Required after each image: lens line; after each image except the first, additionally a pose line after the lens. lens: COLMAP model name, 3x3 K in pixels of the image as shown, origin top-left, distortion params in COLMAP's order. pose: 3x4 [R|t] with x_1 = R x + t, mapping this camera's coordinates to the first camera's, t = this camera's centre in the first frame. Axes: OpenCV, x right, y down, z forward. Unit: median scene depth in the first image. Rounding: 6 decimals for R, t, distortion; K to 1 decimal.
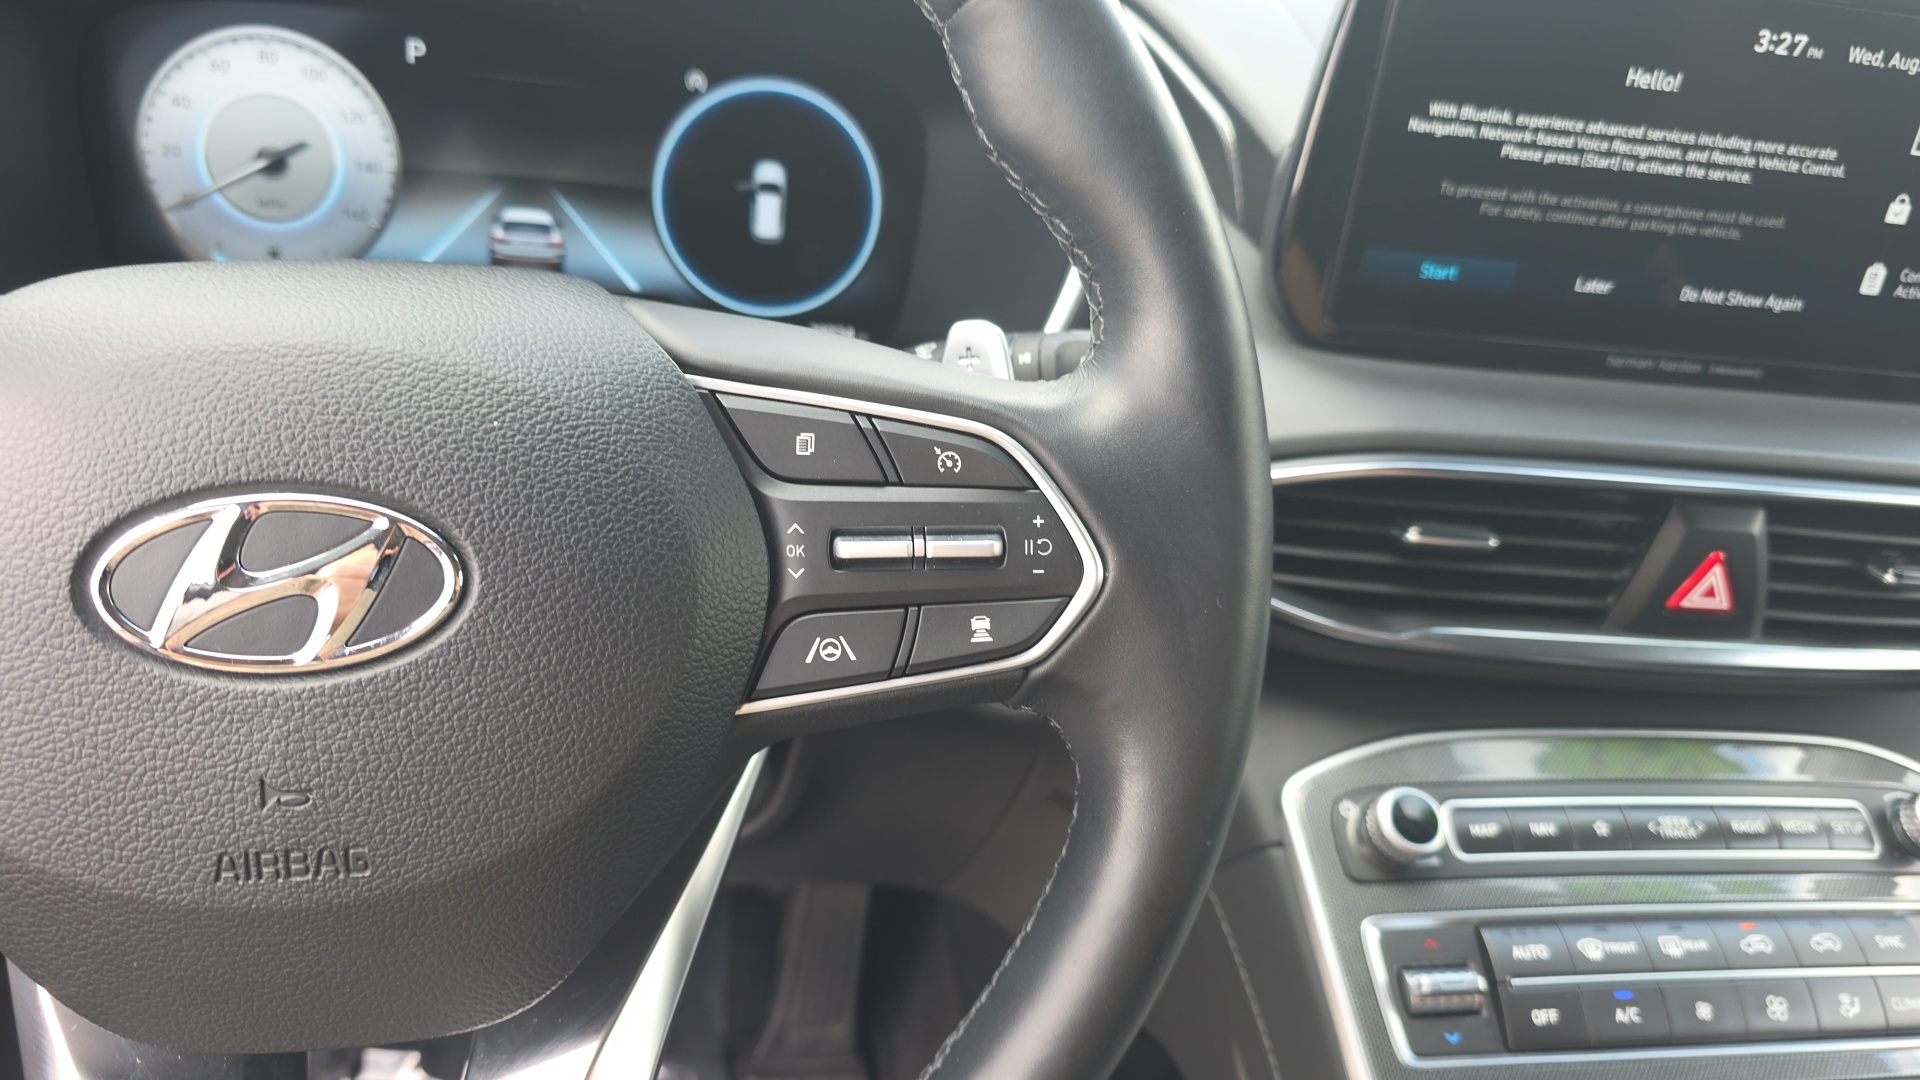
lens RADIAL K [[1357.8, 0, 949.5], [0, 1357.8, 537.4], [0, 0, 1]] dist [0.030633, -0.055773]
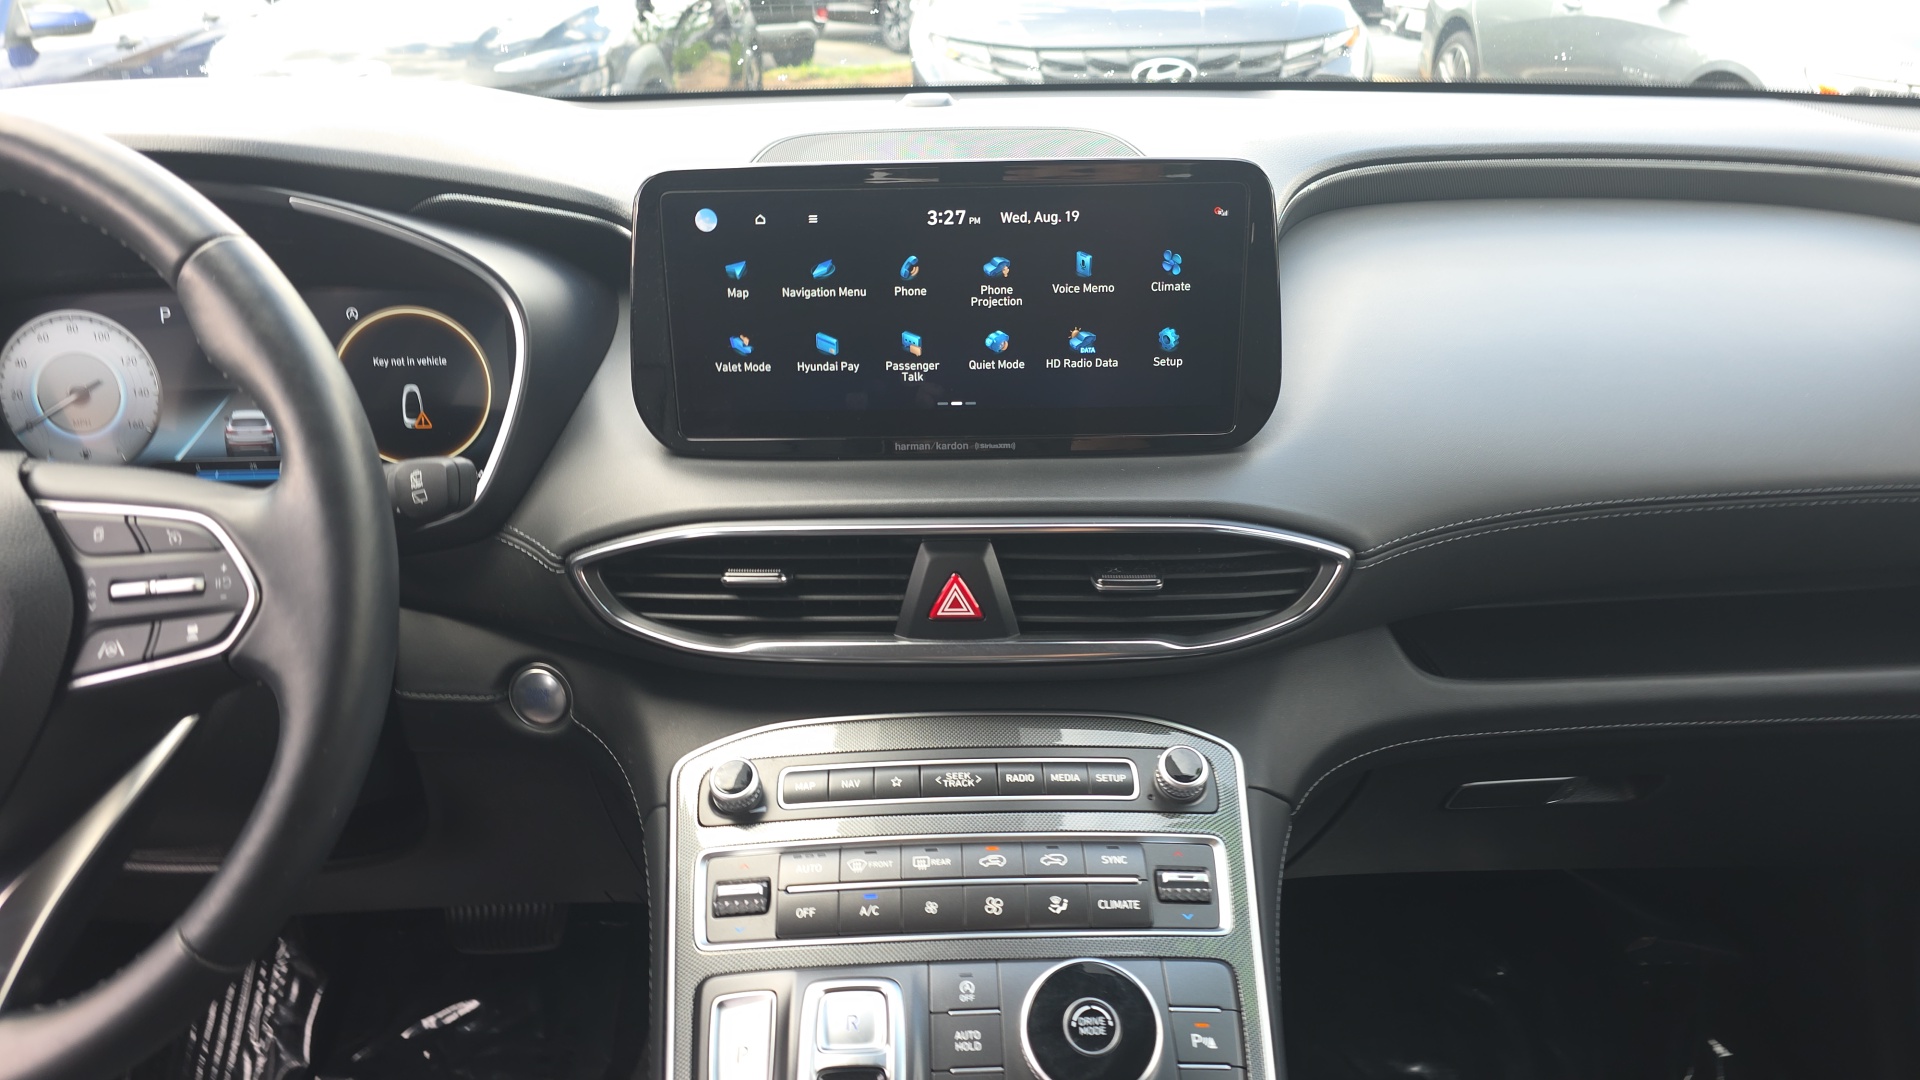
lens RADIAL K [[1310.0, 0, 931.9], [0, 1310.0, 546.4], [0, 0, 1]] dist [0.089159, -0.118883]
pose [[0.983775, -0.078358, -0.161387, 0.779888], [0.061927, 0.992601, -0.104441, 0.123013], [0.168377, 0.092752, 0.981349, -0.327735]]
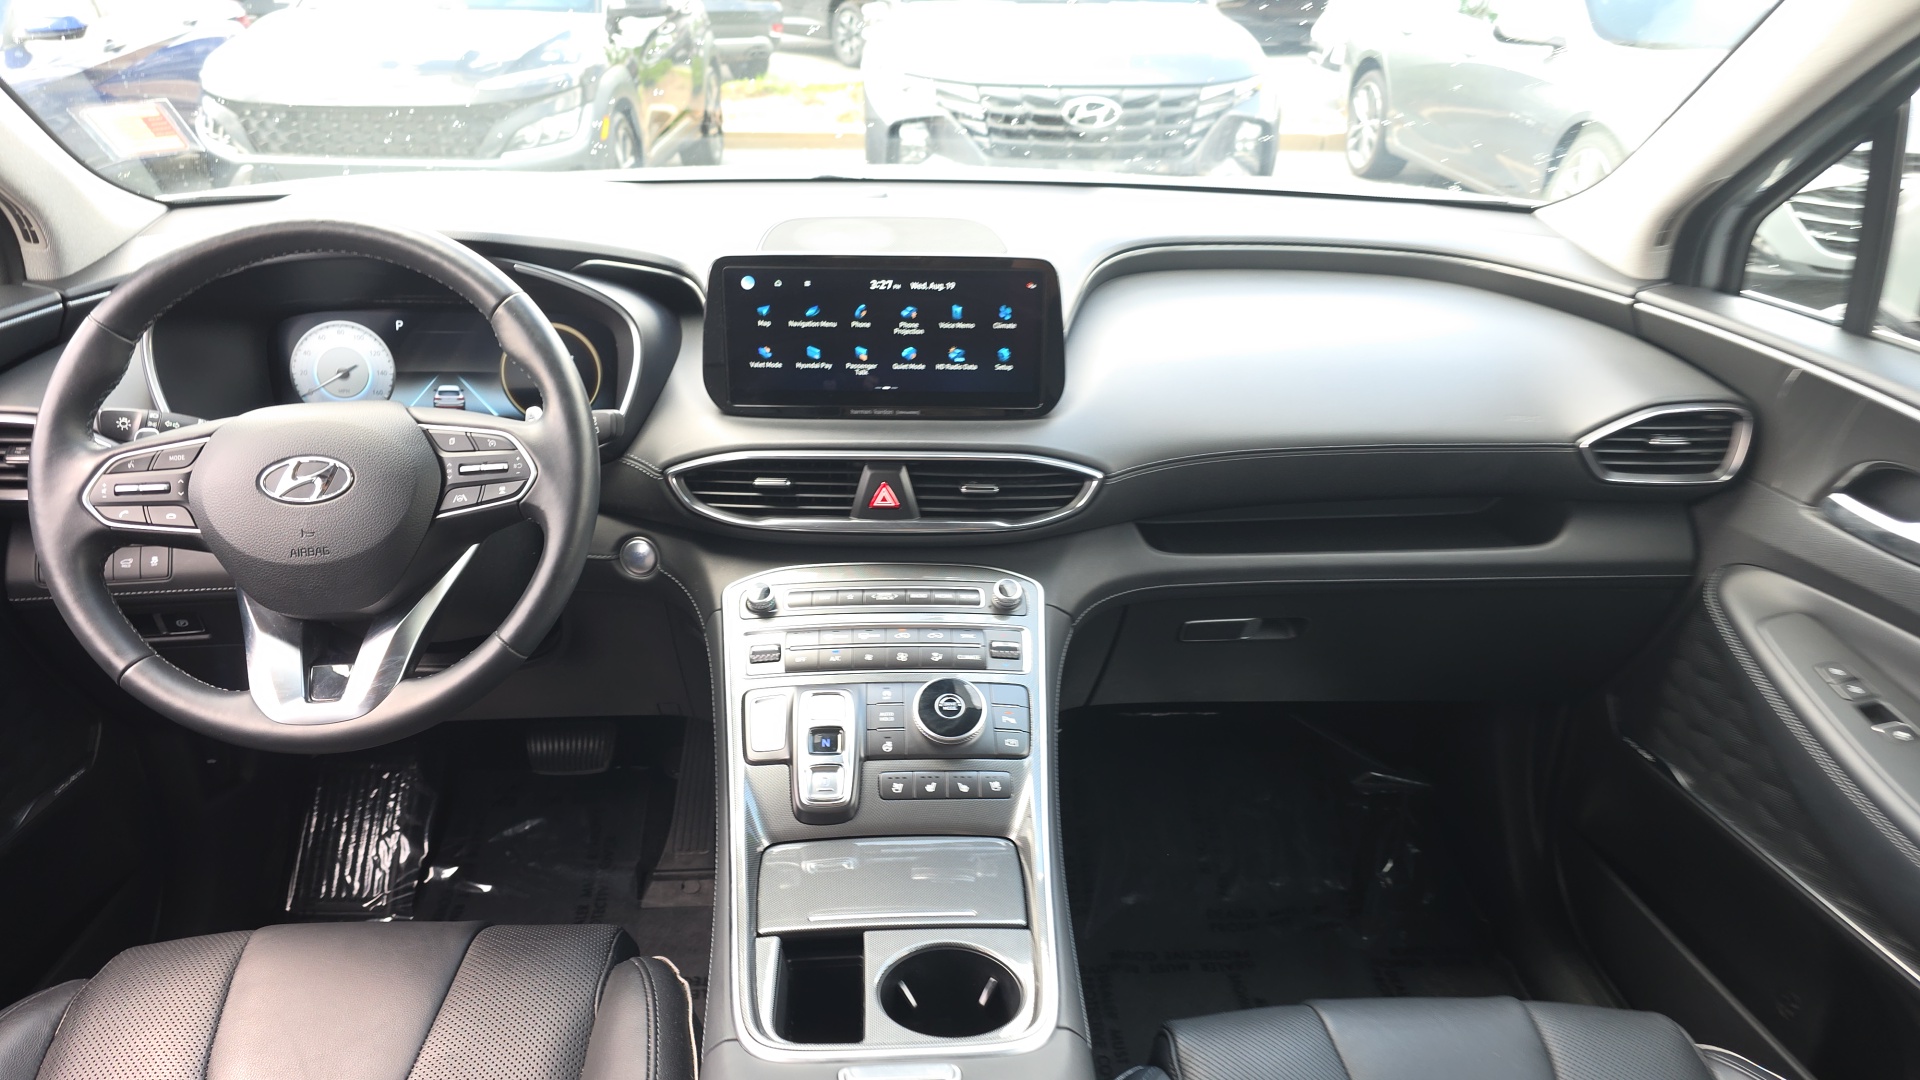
lens RADIAL K [[1293.5, 0, 937.3], [0, 1293.5, 553.3], [0, 0, 1]] dist [0.071712, -0.083920]
pose [[0.991205, -0.063946, -0.115860, 0.955909], [0.052570, 0.993727, -0.098712, 0.391637], [0.121446, 0.091753, 0.988348, -1.370832]]
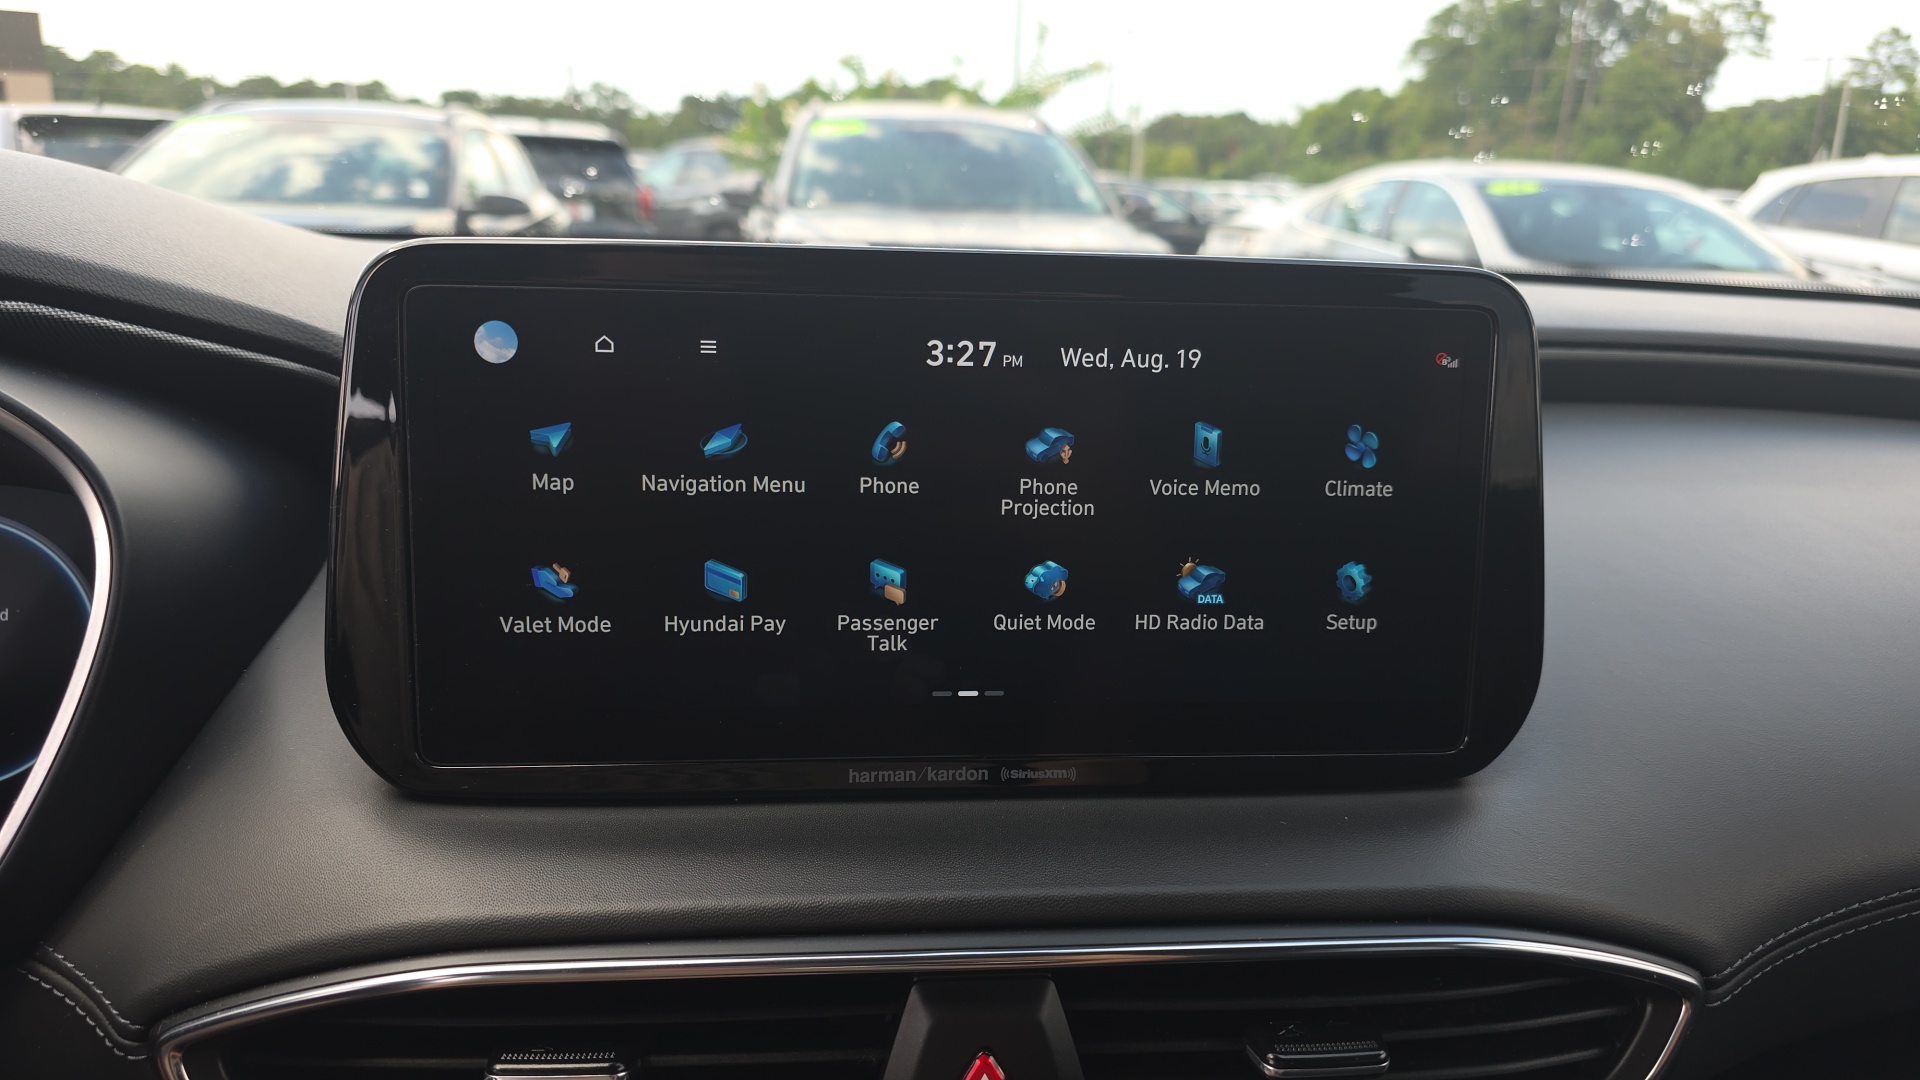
lens RADIAL K [[1355.1, 0, 957.3], [0, 1355.1, 504.7], [0, 0, 1]] dist [0.069674, -0.080255]
pose [[0.996241, -0.086303, -0.007504, 0.597409], [0.081013, 0.958835, -0.272162, -0.070676], [0.030684, 0.270531, 0.962222, 0.278062]]
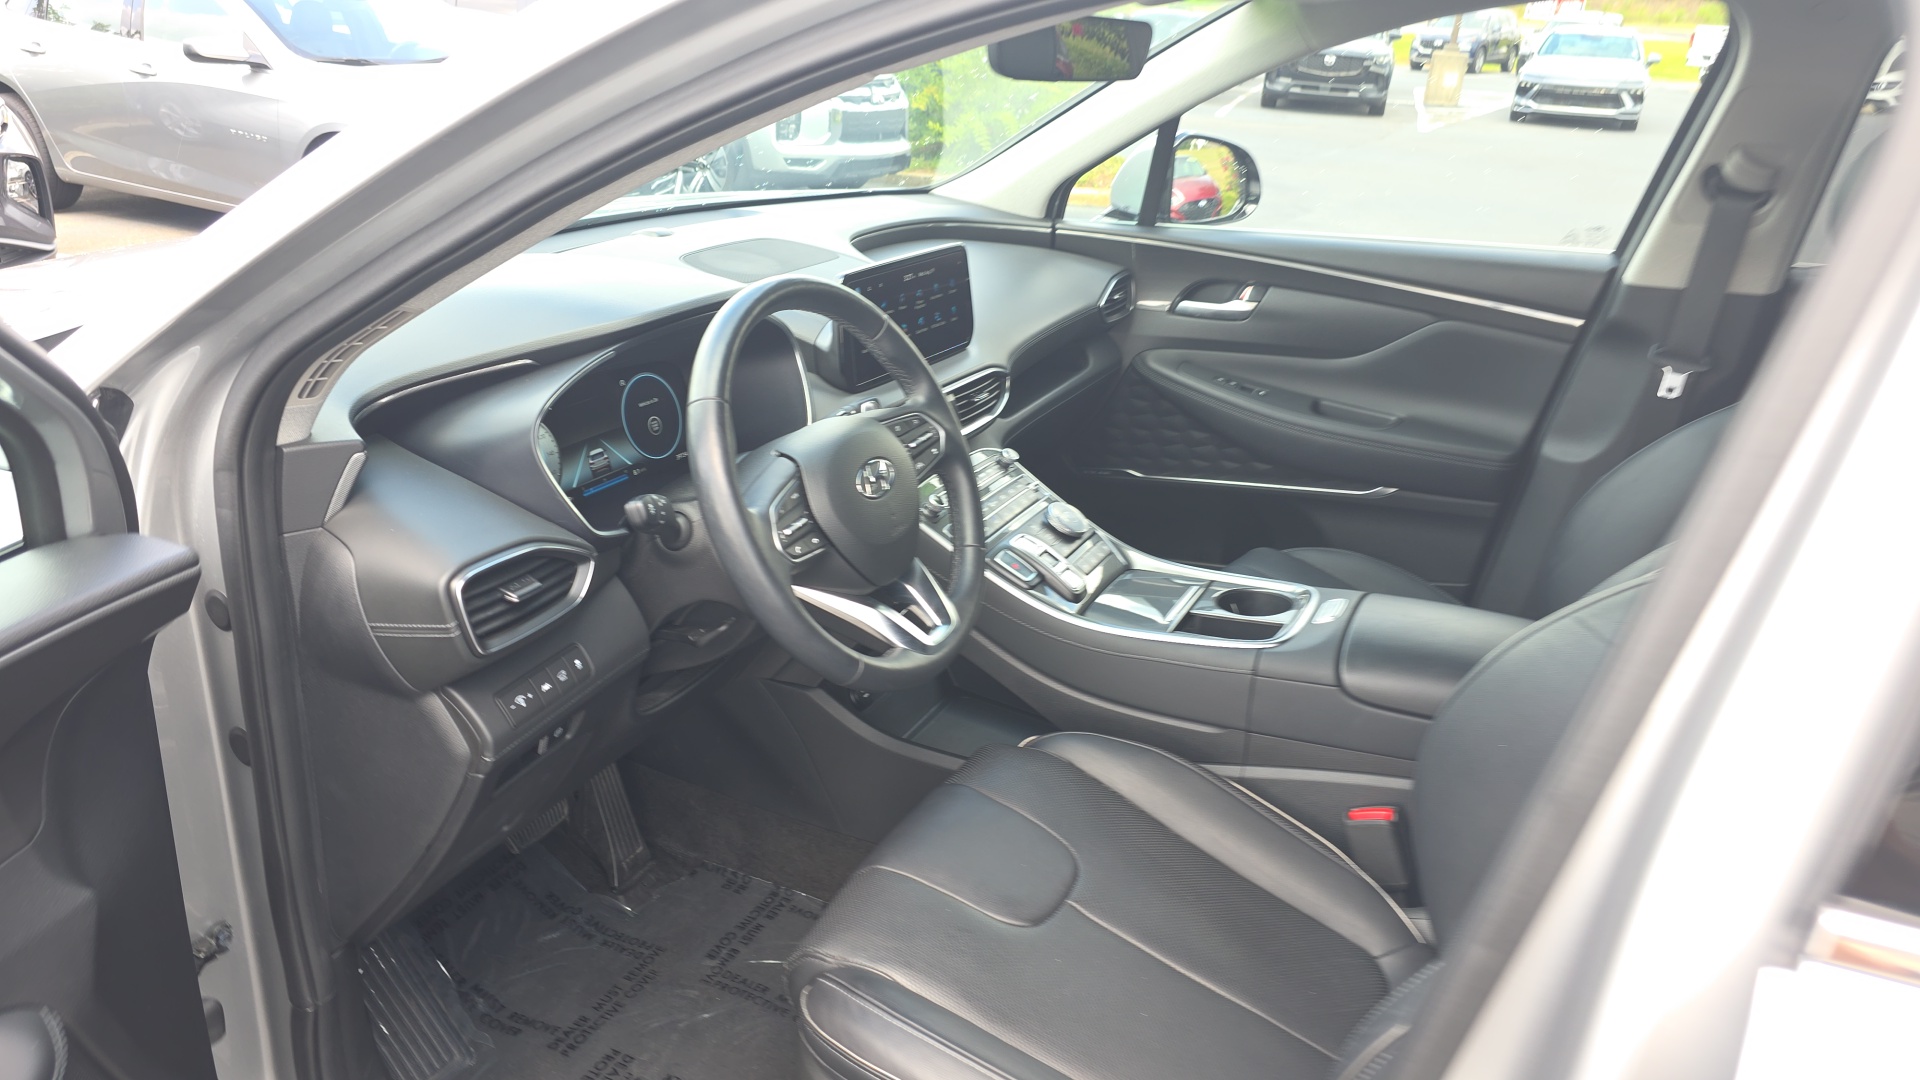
lens RADIAL K [[1293.5, 0, 937.3], [0, 1293.5, 553.3], [0, 0, 1]] dist [0.071712, -0.083920]
pose [[0.579711, -0.407701, 0.705490, -2.148651], [0.435246, 0.886889, 0.154884, -0.203577], [-0.688837, 0.217273, 0.691589, -1.349497]]
